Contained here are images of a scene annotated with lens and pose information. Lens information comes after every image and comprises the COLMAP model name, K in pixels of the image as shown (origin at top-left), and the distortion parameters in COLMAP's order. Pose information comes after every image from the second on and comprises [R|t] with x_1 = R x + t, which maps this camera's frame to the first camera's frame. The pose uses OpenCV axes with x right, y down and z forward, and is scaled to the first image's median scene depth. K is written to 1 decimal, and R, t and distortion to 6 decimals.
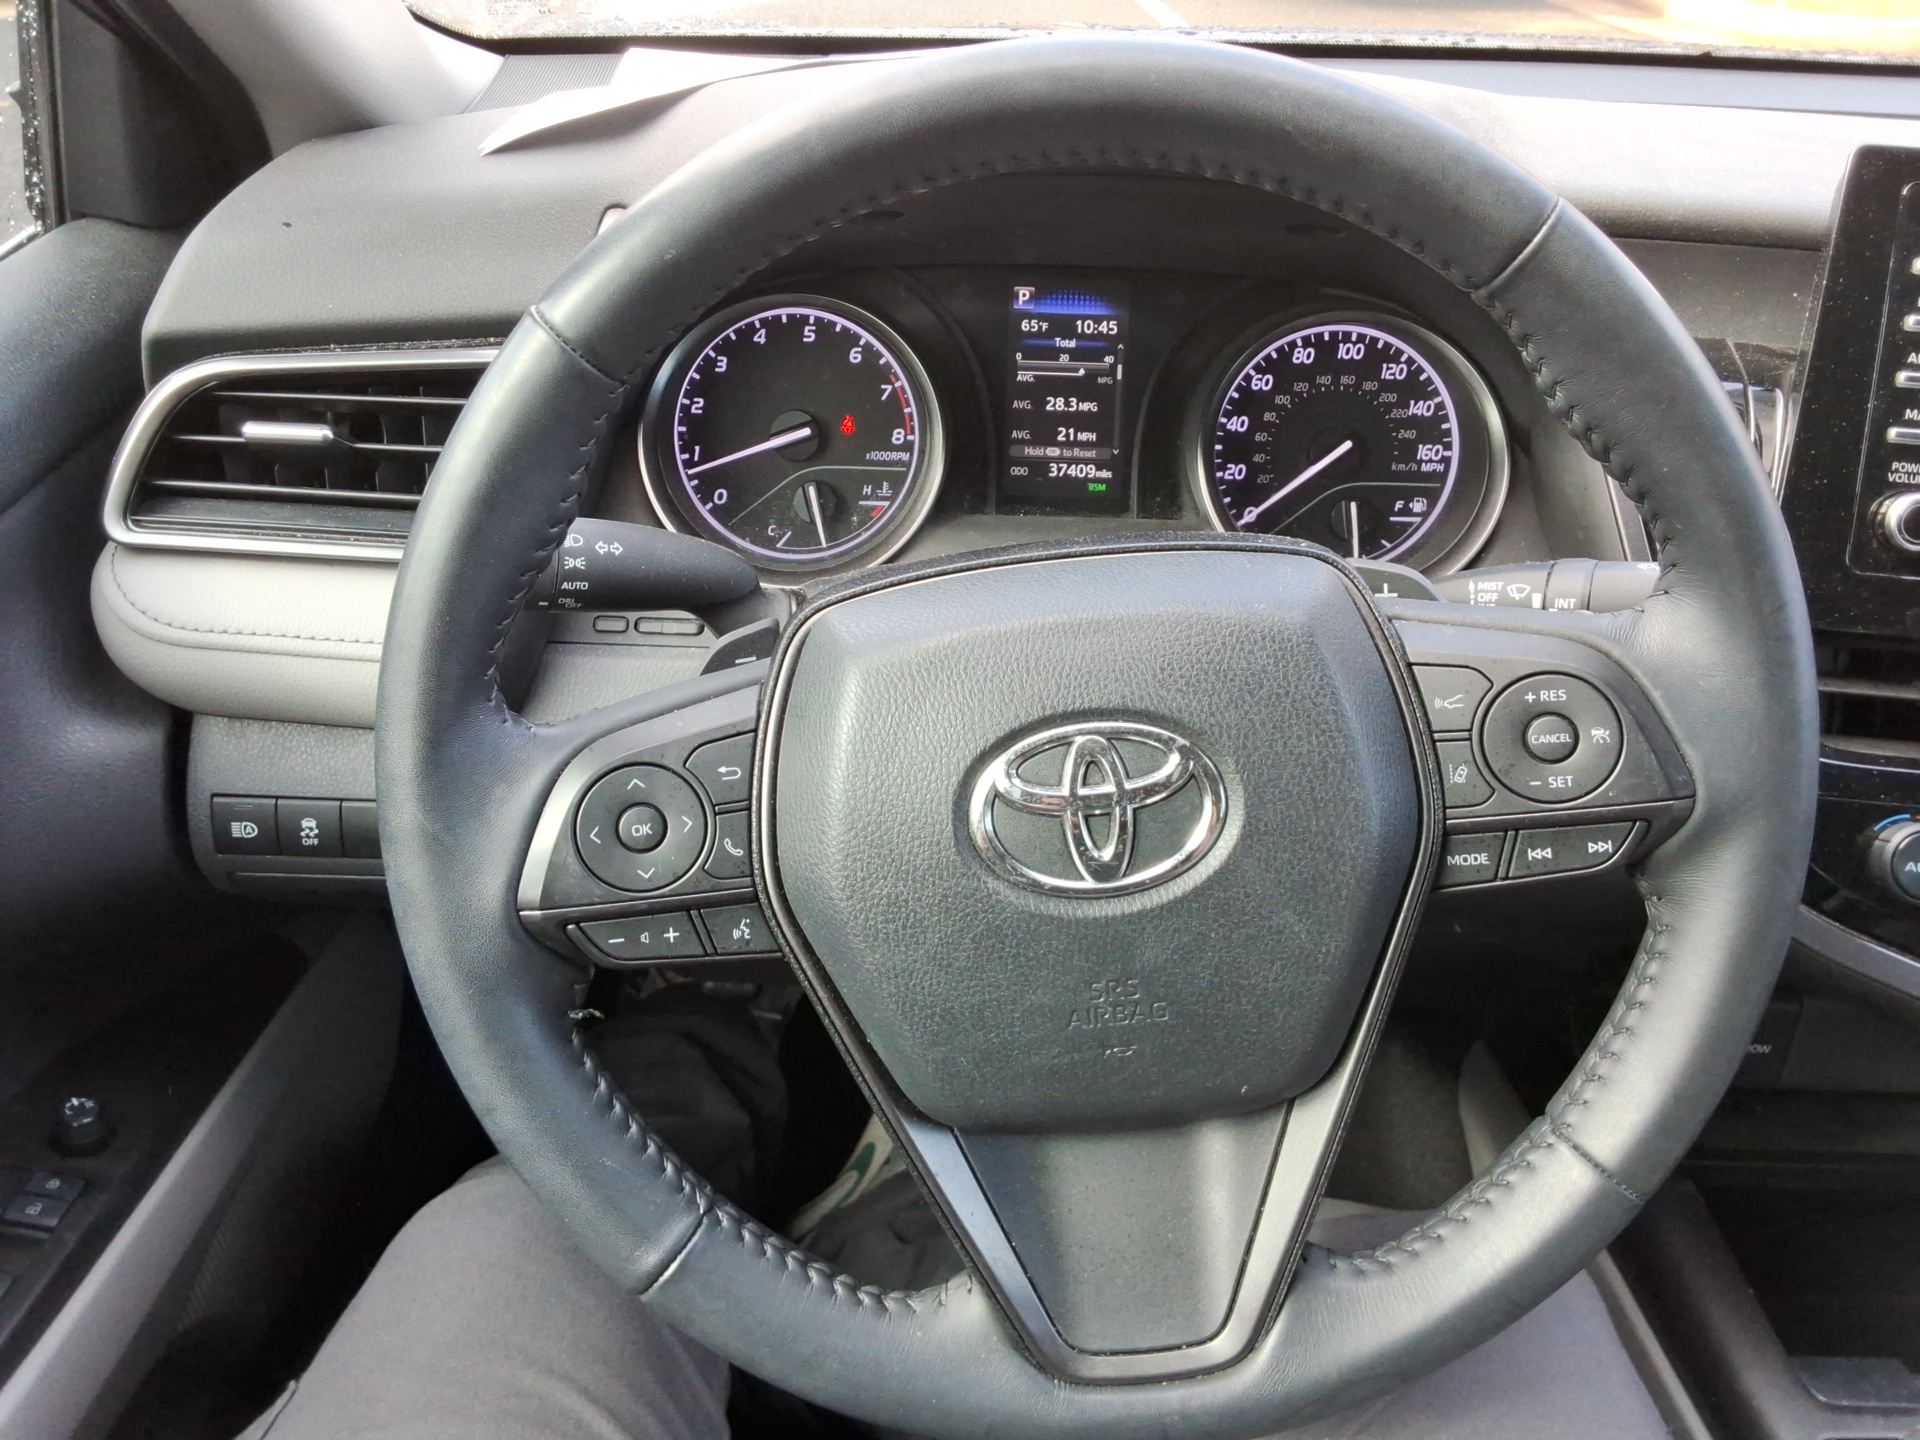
lens RADIAL K [[1537.5, 0, 969.5], [0, 1537.5, 690.4], [0, 0, 1]] dist [0.166095, -0.289258]
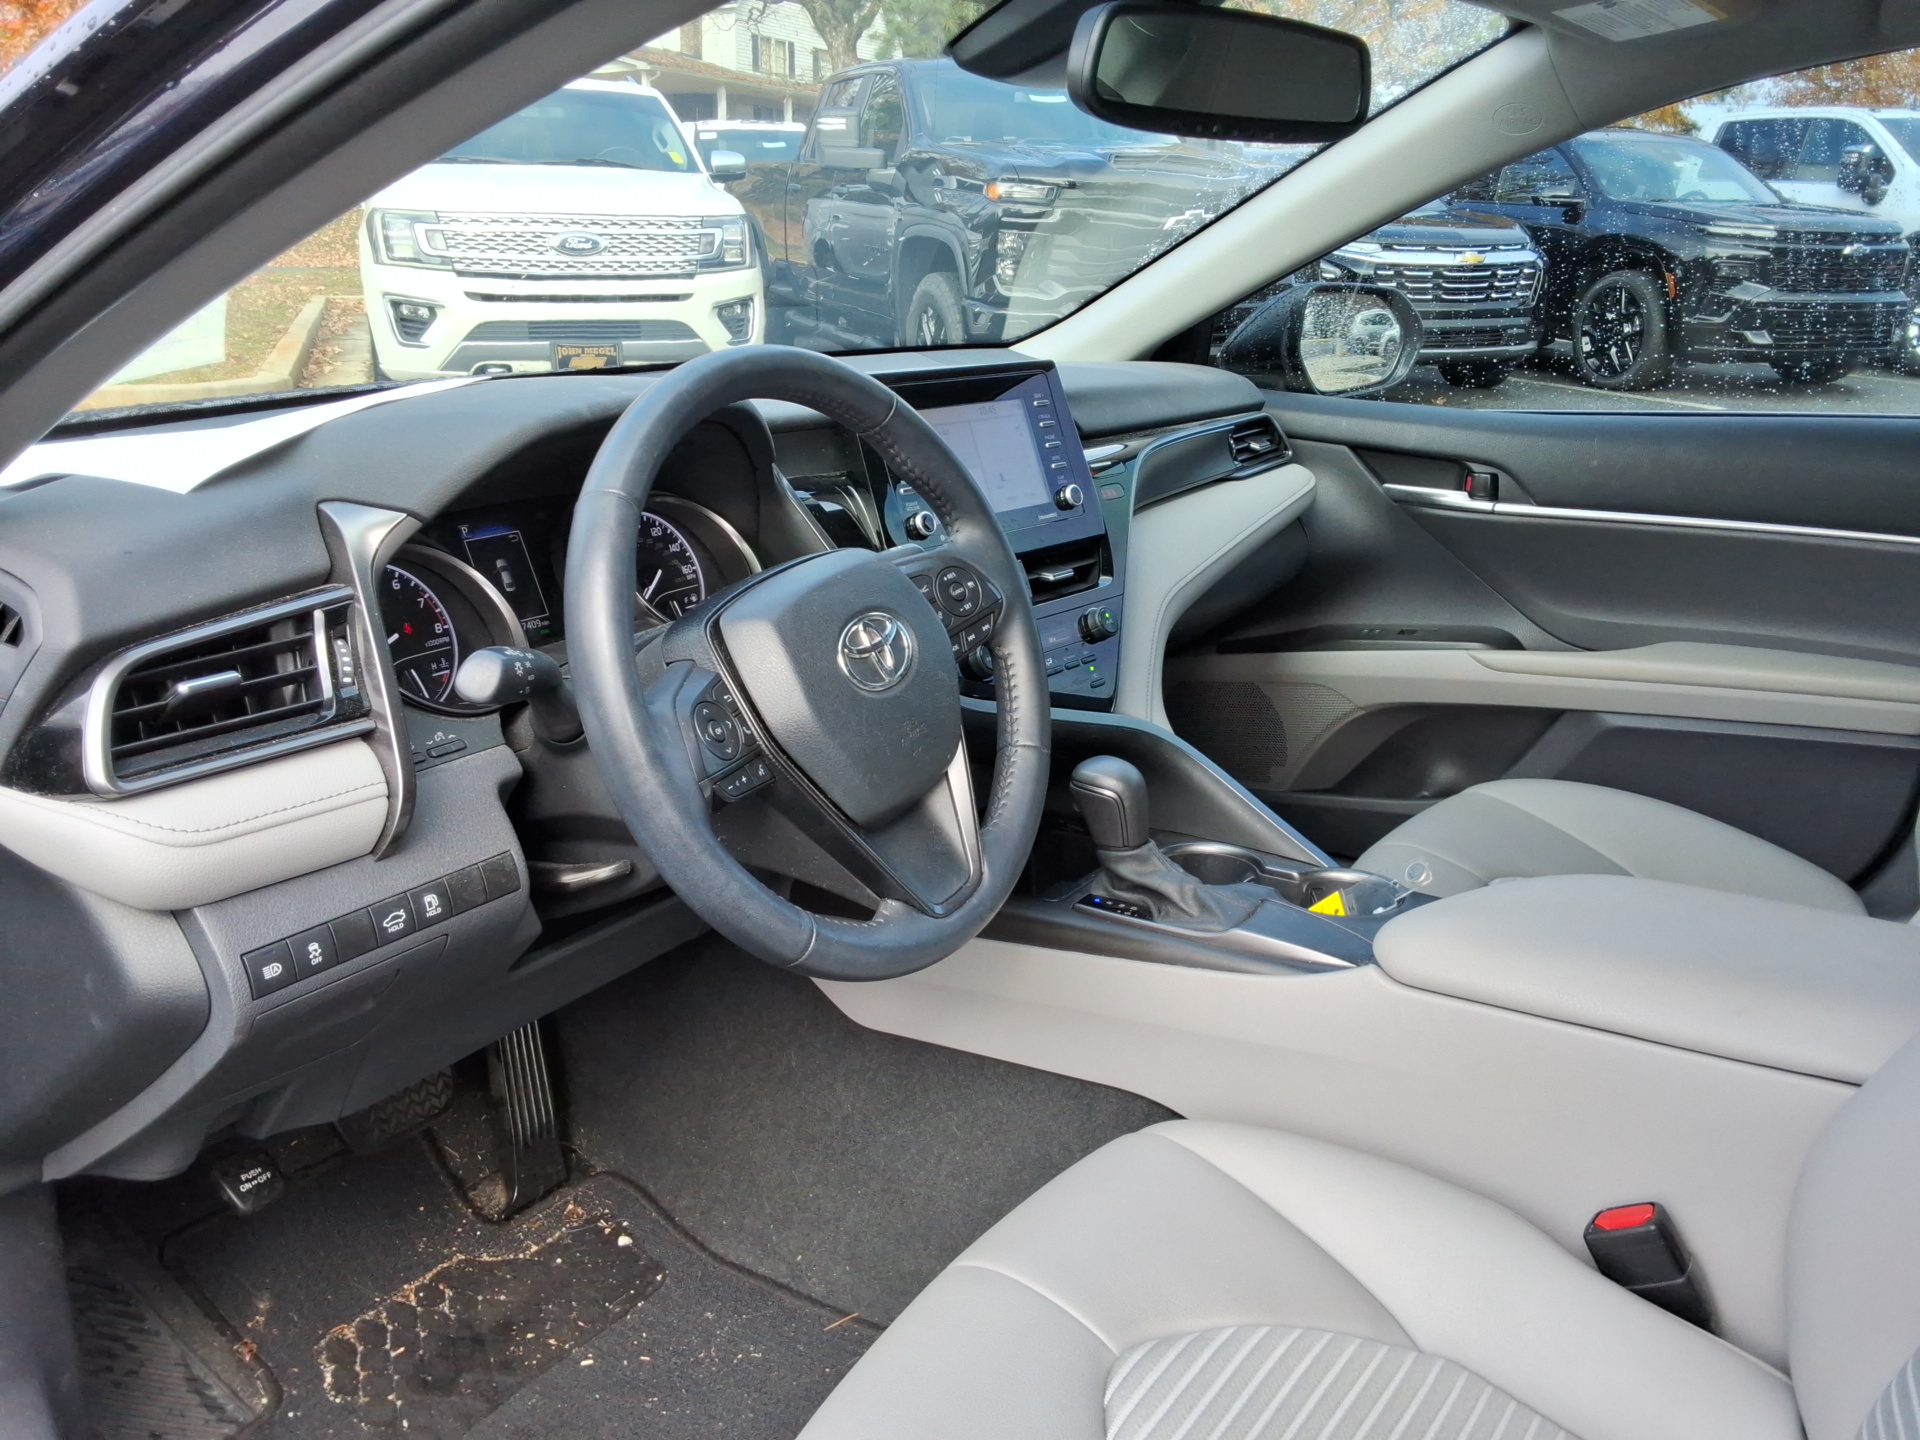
lens RADIAL K [[1535.3, 0, 971.7], [0, 1535.3, 694.9], [0, 0, 1]] dist [0.127852, -0.189366]
pose [[0.544968, -0.267685, 0.794578, -1.108142], [0.429457, 0.903035, 0.009677, 0.116650], [-0.720122, 0.335964, 0.607085, -0.311446]]
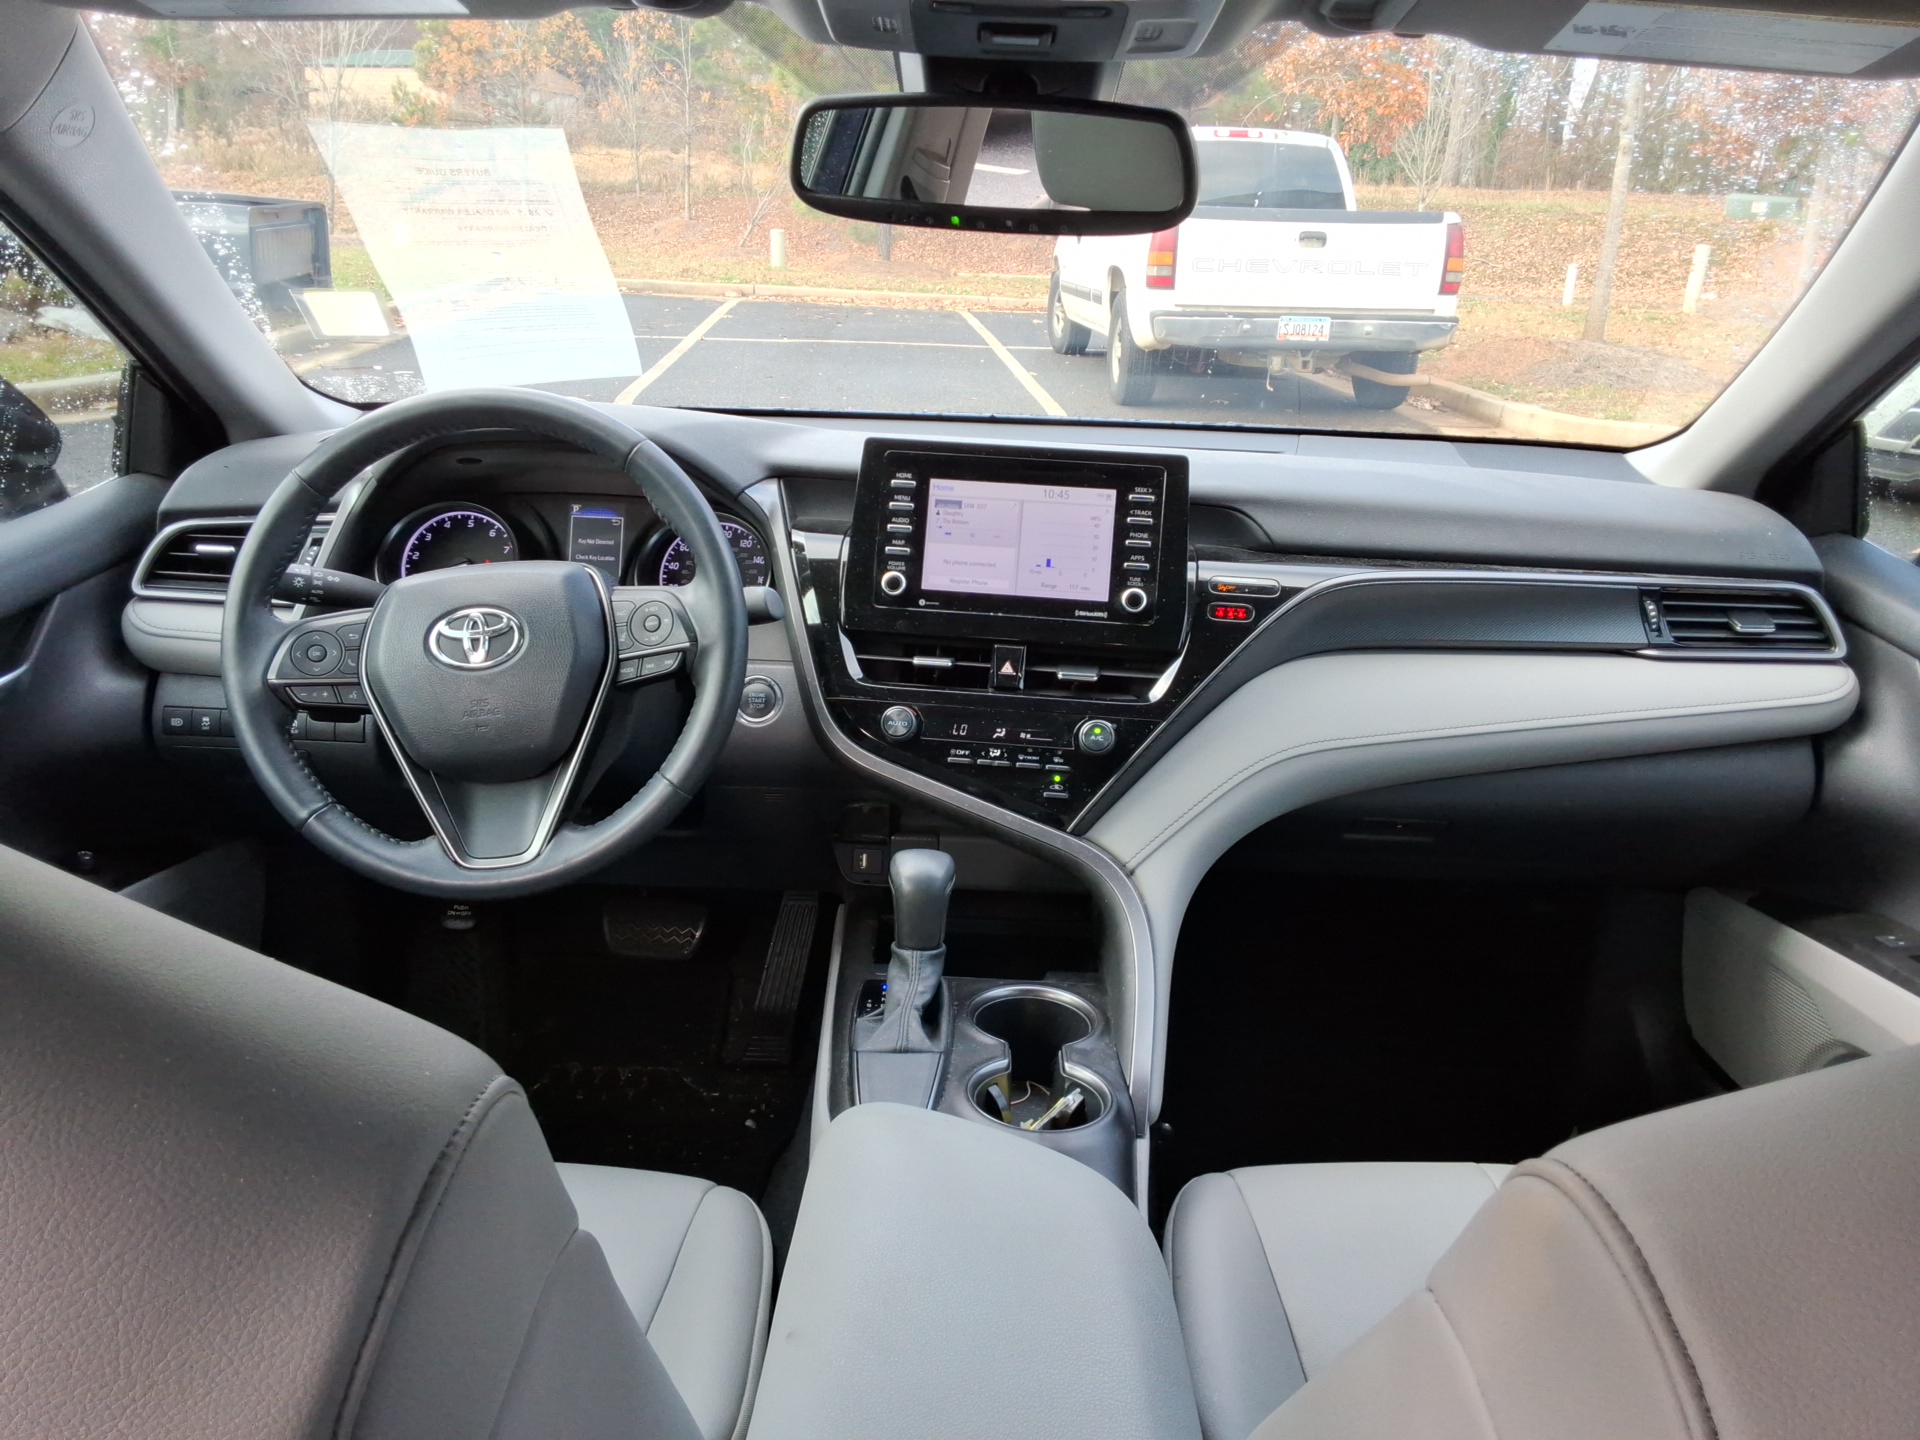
lens RADIAL K [[1535.3, 0, 971.7], [0, 1535.3, 694.9], [0, 0, 1]] dist [0.127852, -0.189366]
pose [[0.999979, 0.003387, -0.005492, 0.670397], [-0.004585, 0.971899, -0.235352, 0.561055], [0.004540, 0.235373, 0.971895, -1.150192]]
